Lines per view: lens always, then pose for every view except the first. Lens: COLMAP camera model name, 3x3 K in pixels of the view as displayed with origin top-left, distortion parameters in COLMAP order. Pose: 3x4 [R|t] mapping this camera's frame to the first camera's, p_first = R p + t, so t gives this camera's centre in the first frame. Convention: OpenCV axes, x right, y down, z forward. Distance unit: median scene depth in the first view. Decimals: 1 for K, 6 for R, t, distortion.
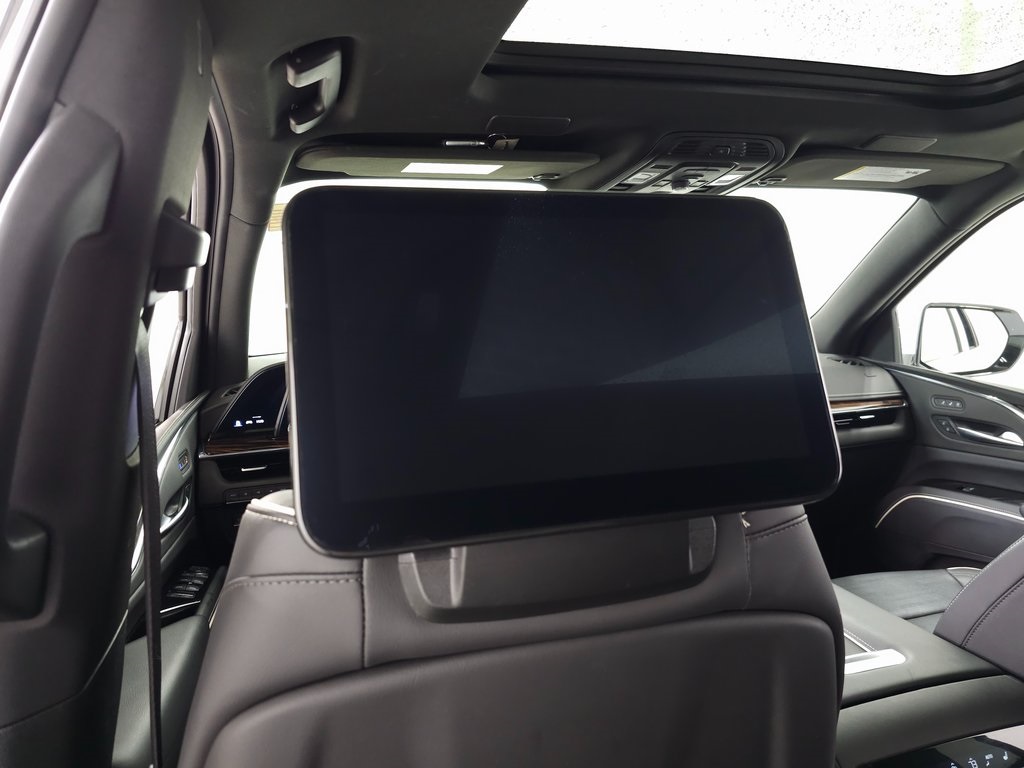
lens RADIAL K [[692.0, 0, 502.8], [0, 692.0, 377.1], [0, 0, 1]] dist [0.035472, -0.042307]
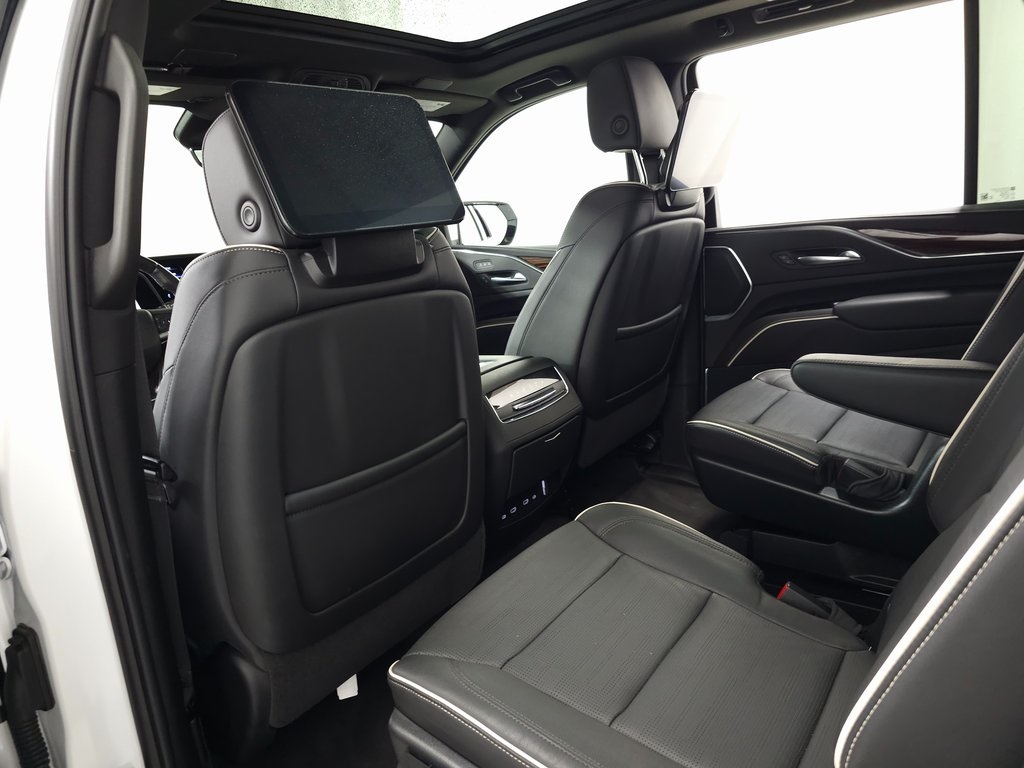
lens RADIAL K [[692.0, 0, 522.3], [0, 692.0, 375.7], [0, 0, 1]] dist [0.035472, -0.042307]
pose [[0.788657, -0.205411, 0.579505, -0.344313], [0.168675, 0.978662, 0.117345, 0.173659], [-0.591243, 0.005203, 0.806477, -0.421180]]
